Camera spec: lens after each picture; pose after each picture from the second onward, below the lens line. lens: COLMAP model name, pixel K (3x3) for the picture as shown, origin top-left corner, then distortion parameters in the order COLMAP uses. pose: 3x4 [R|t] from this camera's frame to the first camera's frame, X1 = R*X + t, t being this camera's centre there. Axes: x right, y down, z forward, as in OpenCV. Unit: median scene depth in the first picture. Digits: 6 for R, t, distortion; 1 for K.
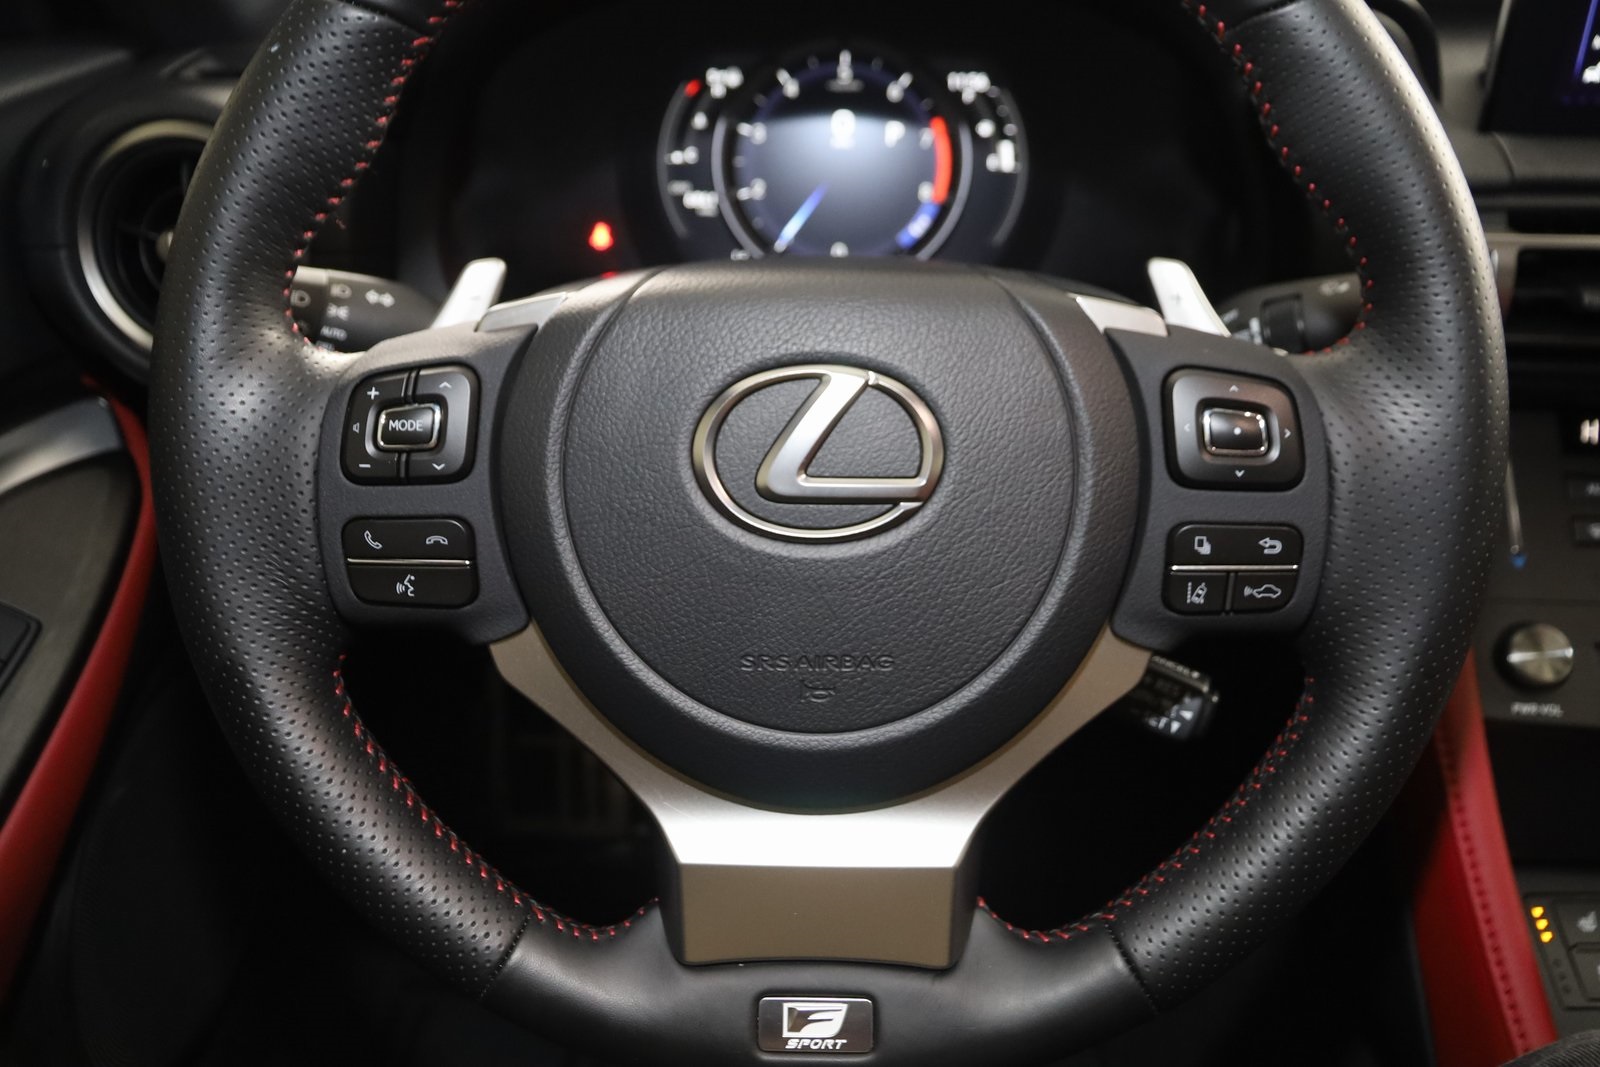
lens RADIAL K [[884.2, 0, 798.8], [0, 884.2, 523.5], [0, 0, 1]] dist [-0.021669, 0.000480]
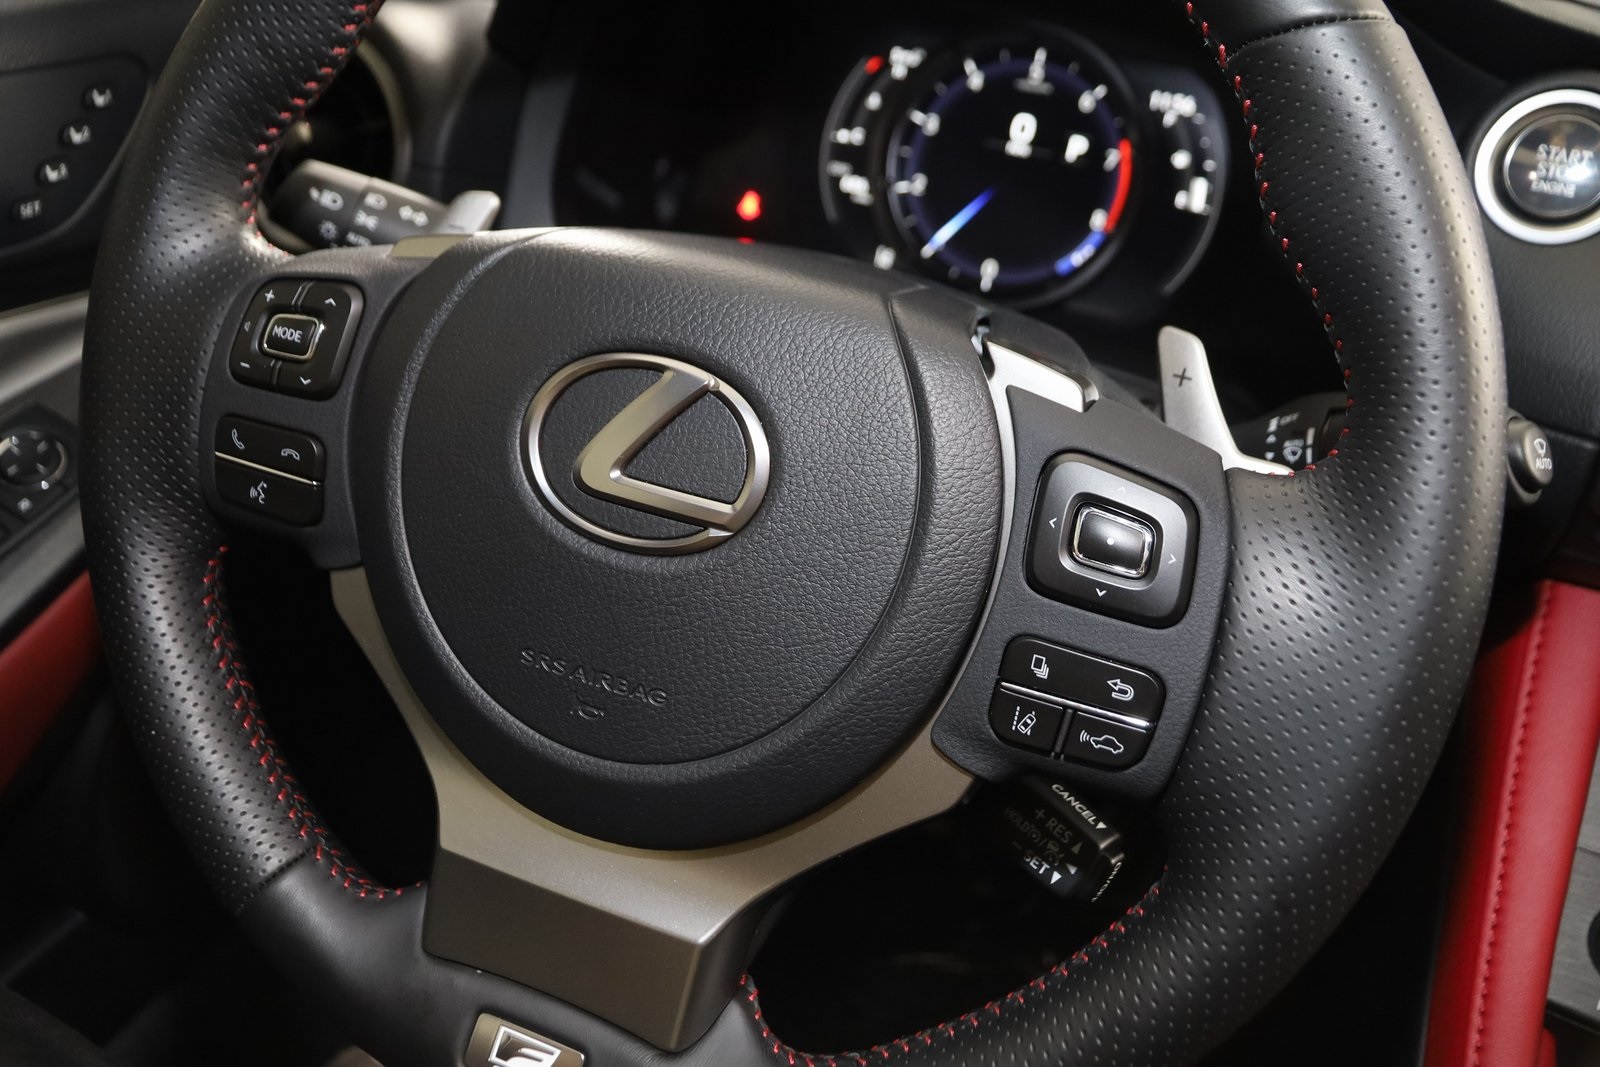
lens RADIAL K [[947.3, 0, 799.4], [0, 947.3, 539.3], [0, 0, 1]] dist [-0.016318, -0.001028]
pose [[0.949436, 0.244159, -0.197379, 0.260451], [-0.244104, 0.969427, 0.024994, -0.038531], [0.197447, 0.024451, 0.980009, 0.057338]]
